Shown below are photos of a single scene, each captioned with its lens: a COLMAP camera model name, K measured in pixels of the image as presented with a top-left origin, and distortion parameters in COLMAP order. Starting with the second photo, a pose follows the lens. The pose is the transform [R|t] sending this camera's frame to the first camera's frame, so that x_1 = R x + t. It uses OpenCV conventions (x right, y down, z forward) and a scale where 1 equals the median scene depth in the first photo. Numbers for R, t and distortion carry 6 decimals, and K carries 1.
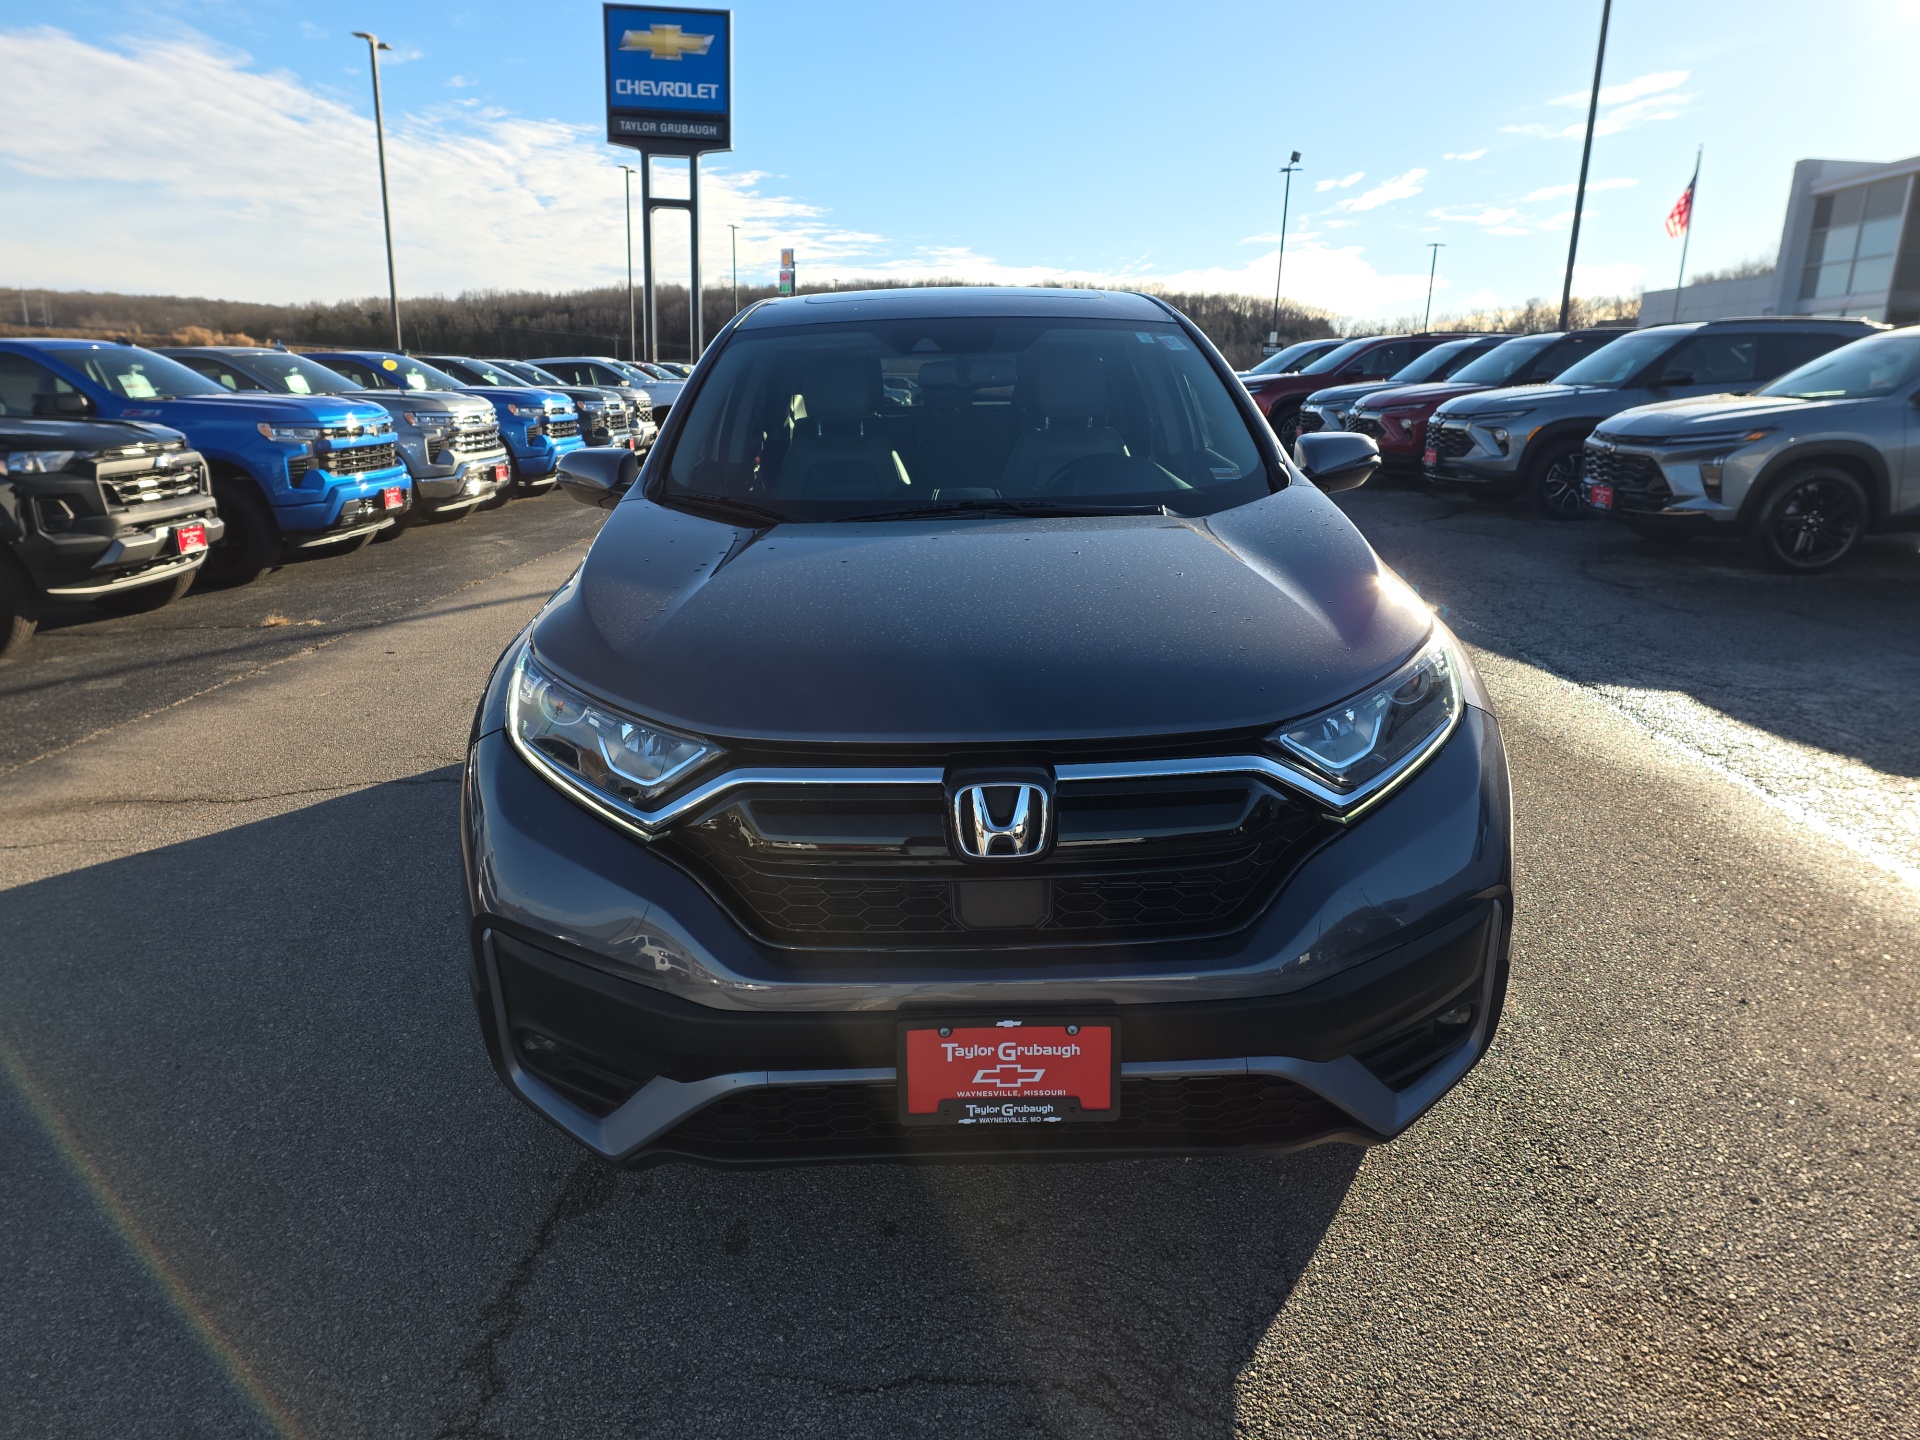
lens RADIAL K [[1275.3, 0, 963.0], [0, 1275.3, 714.6], [0, 0, 1]] dist [0.058233, -0.041434]
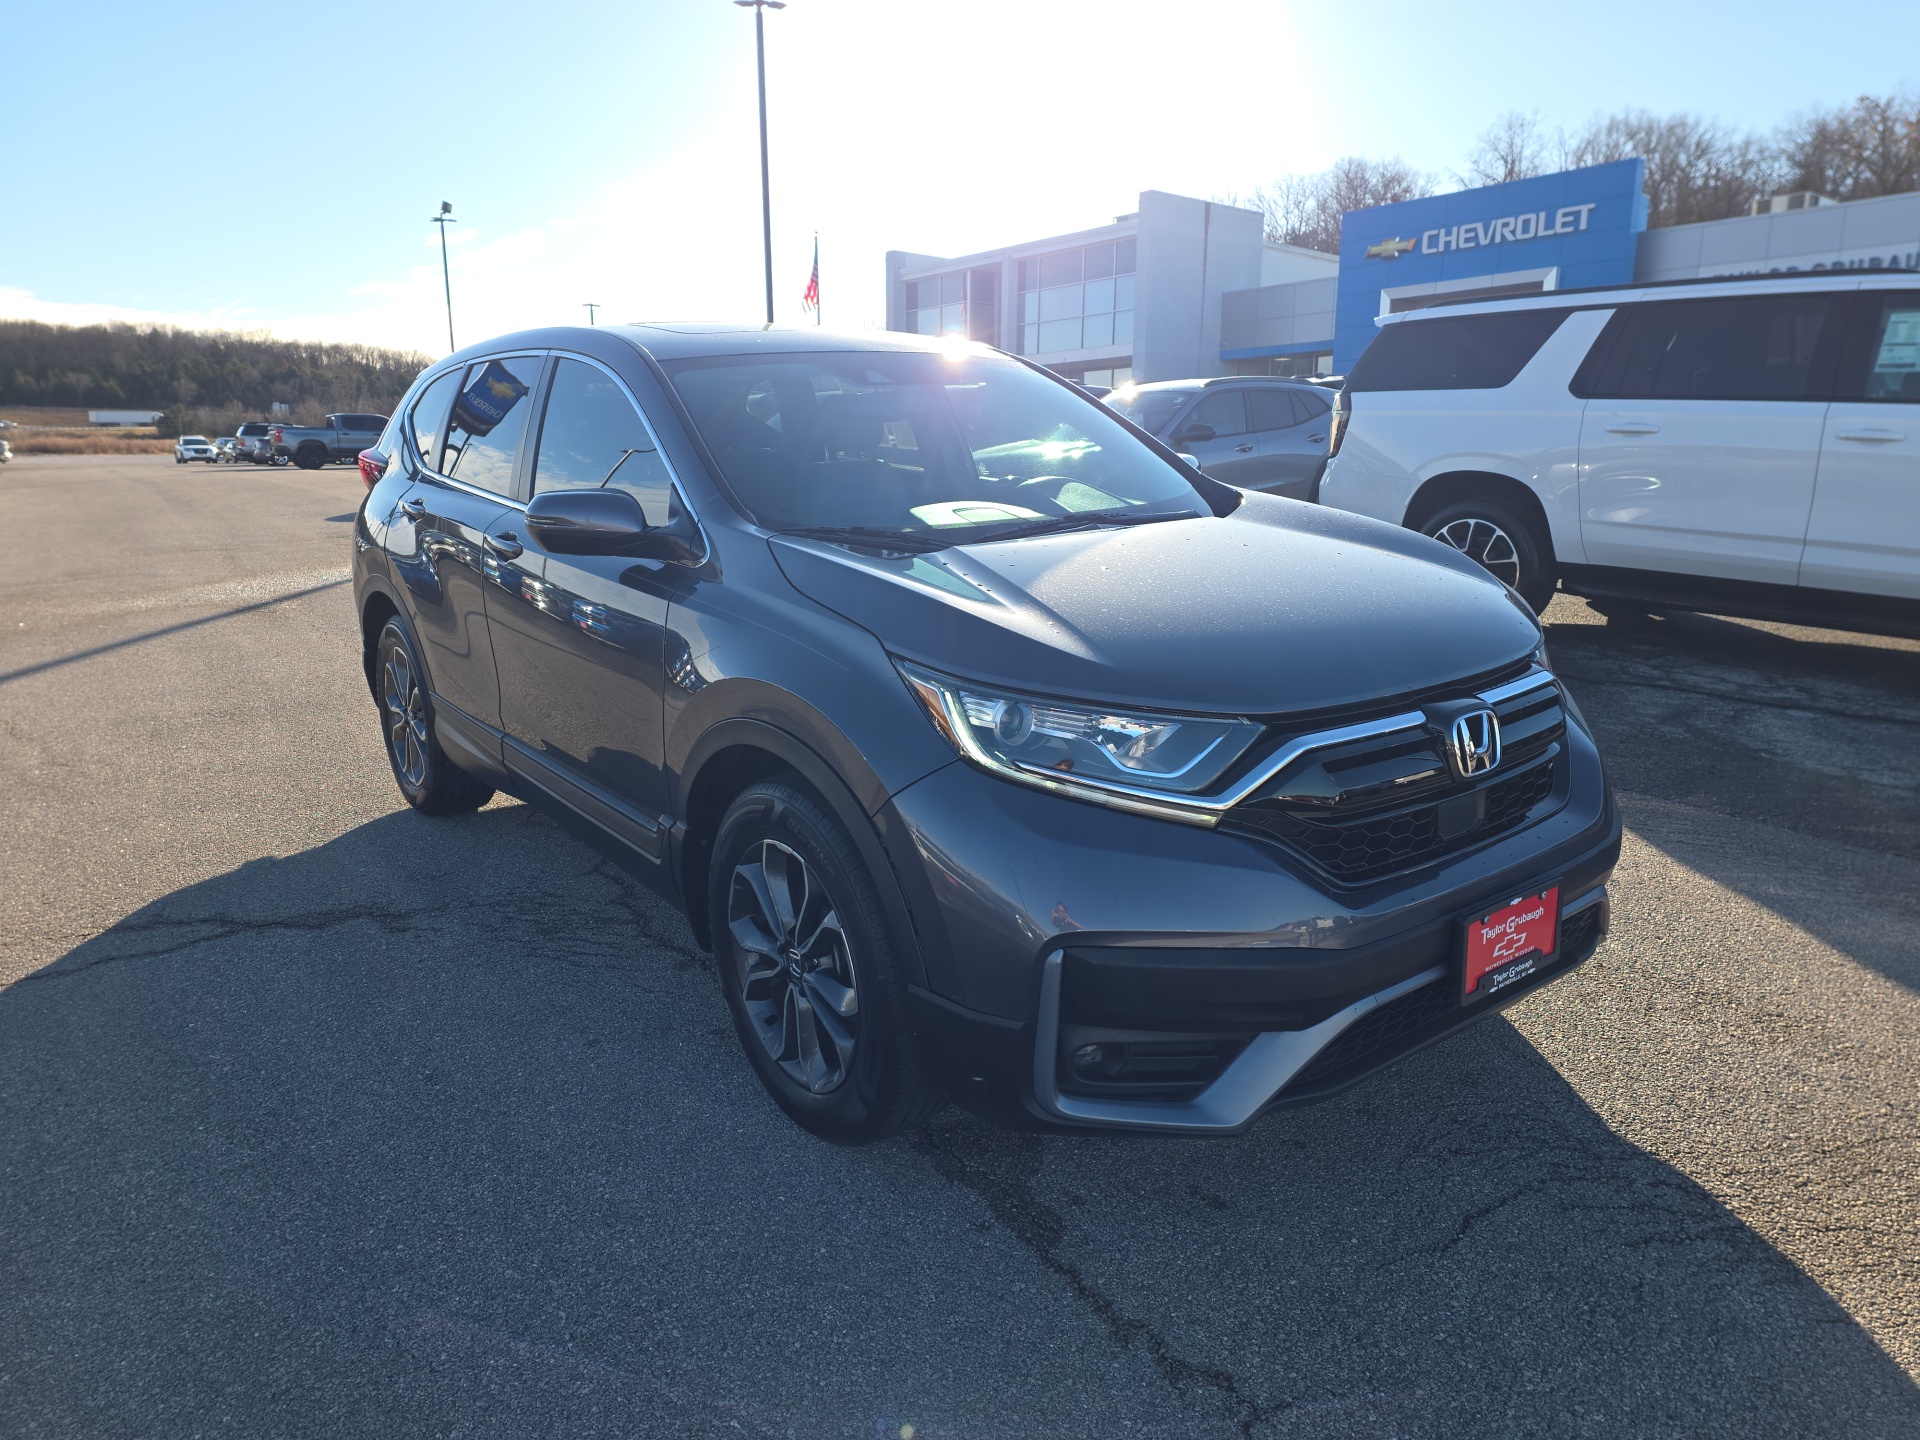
lens RADIAL K [[1275.3, 0, 963.0], [0, 1275.3, 714.6], [0, 0, 1]] dist [0.058233, -0.041434]
pose [[0.808824, -0.144266, 0.570080, -1.080369], [0.166705, 0.985921, 0.012981, -0.045564], [-0.563927, 0.084536, 0.821487, 0.245336]]
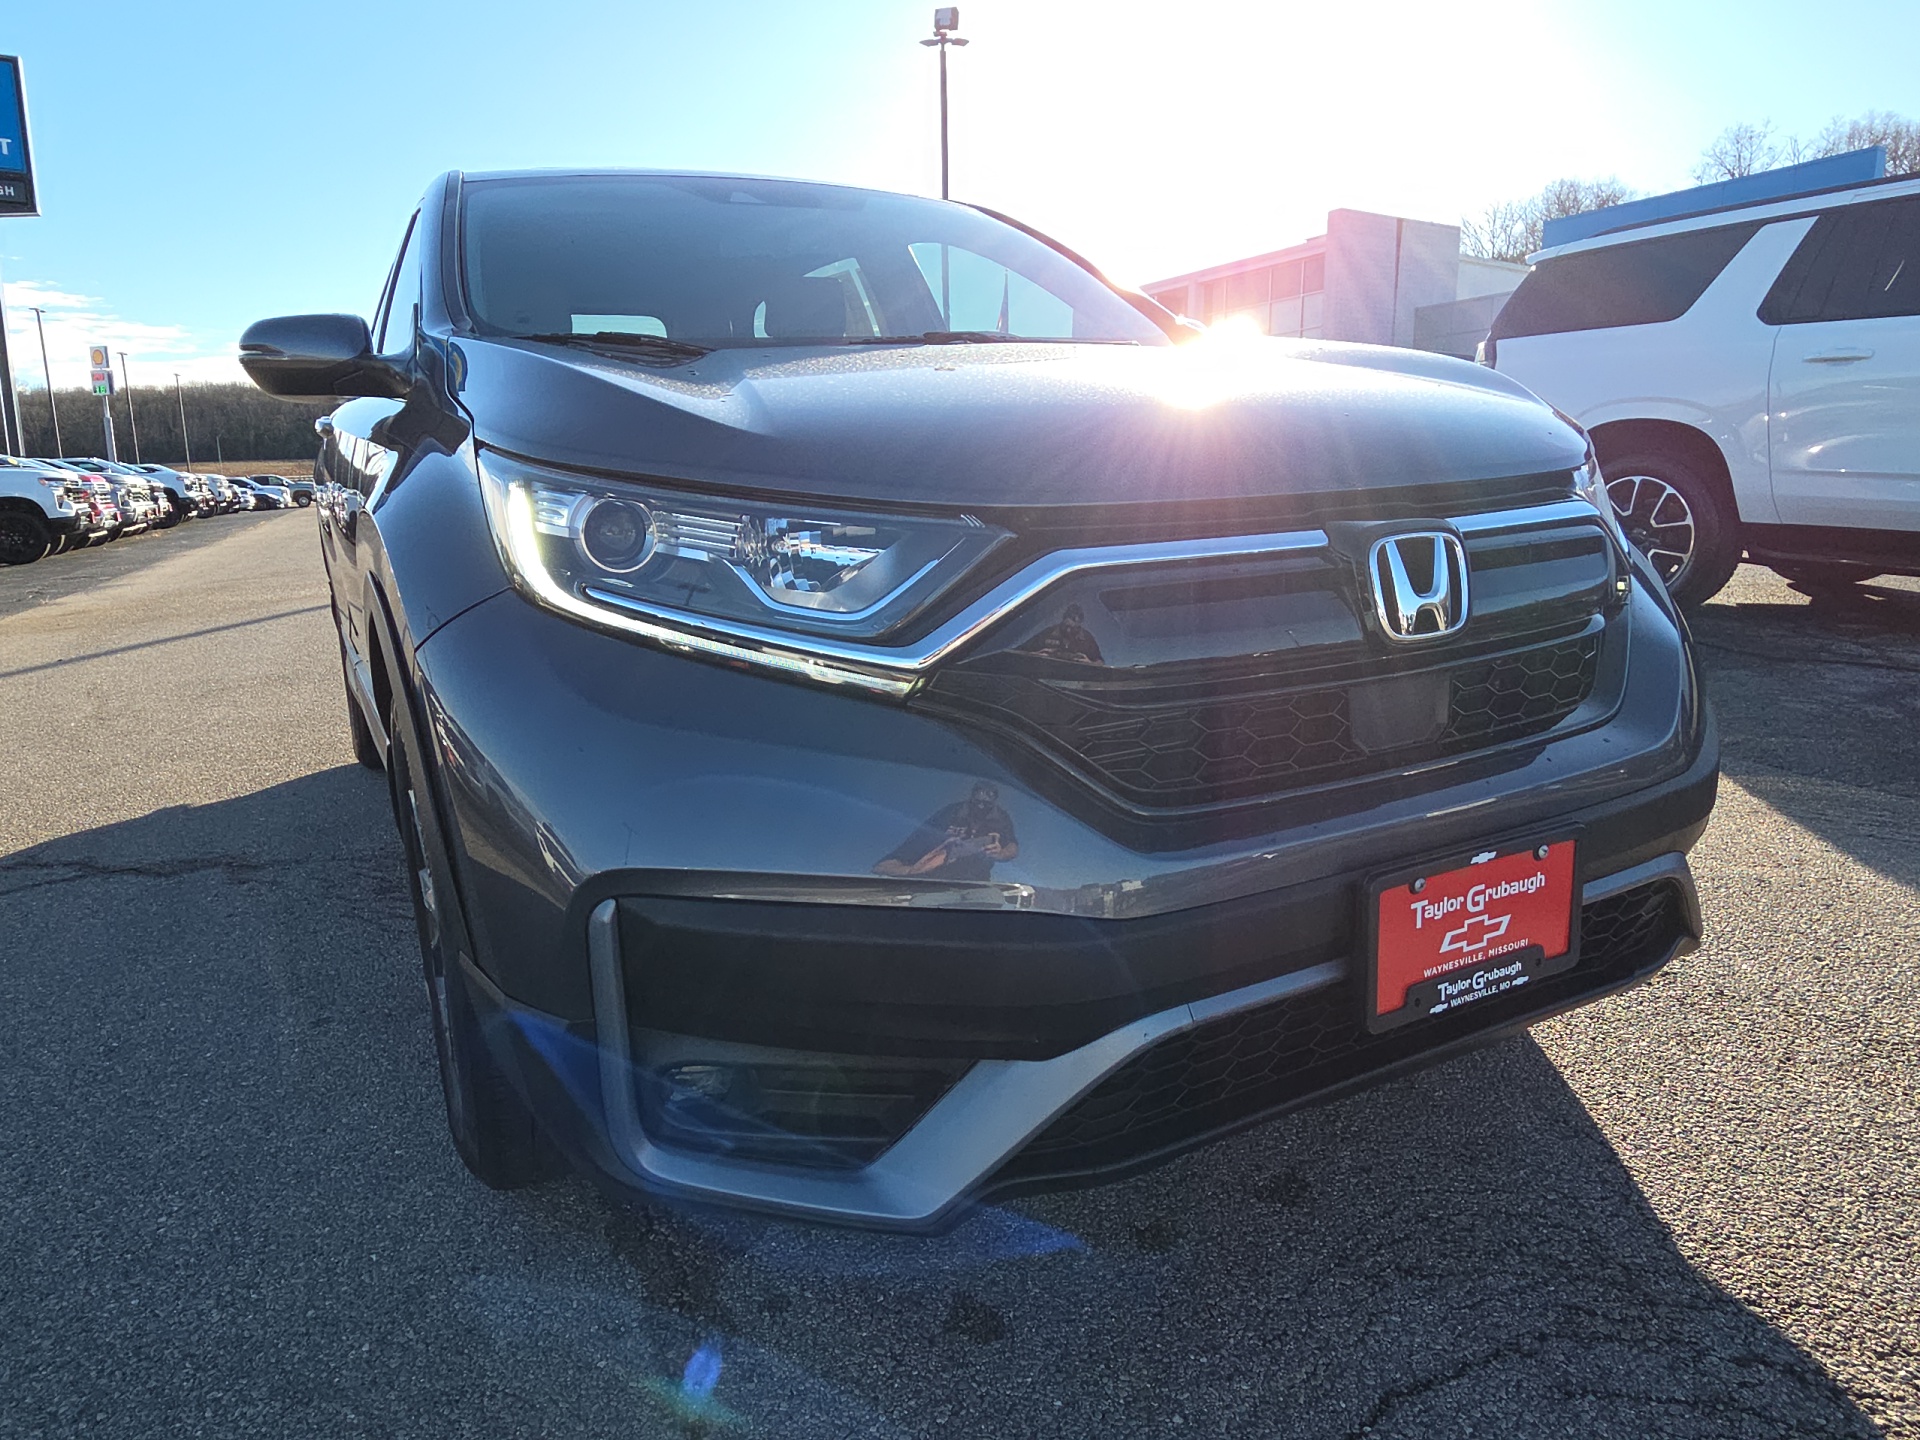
lens RADIAL K [[1225.4, 0, 956.1], [0, 1225.4, 725.8], [0, 0, 1]] dist [0.004633, -0.000225]
pose [[0.893347, -0.122842, 0.432250, -0.513391], [0.146517, 0.988969, -0.021755, 0.136610], [-0.424810, 0.082767, 0.901491, 0.484837]]
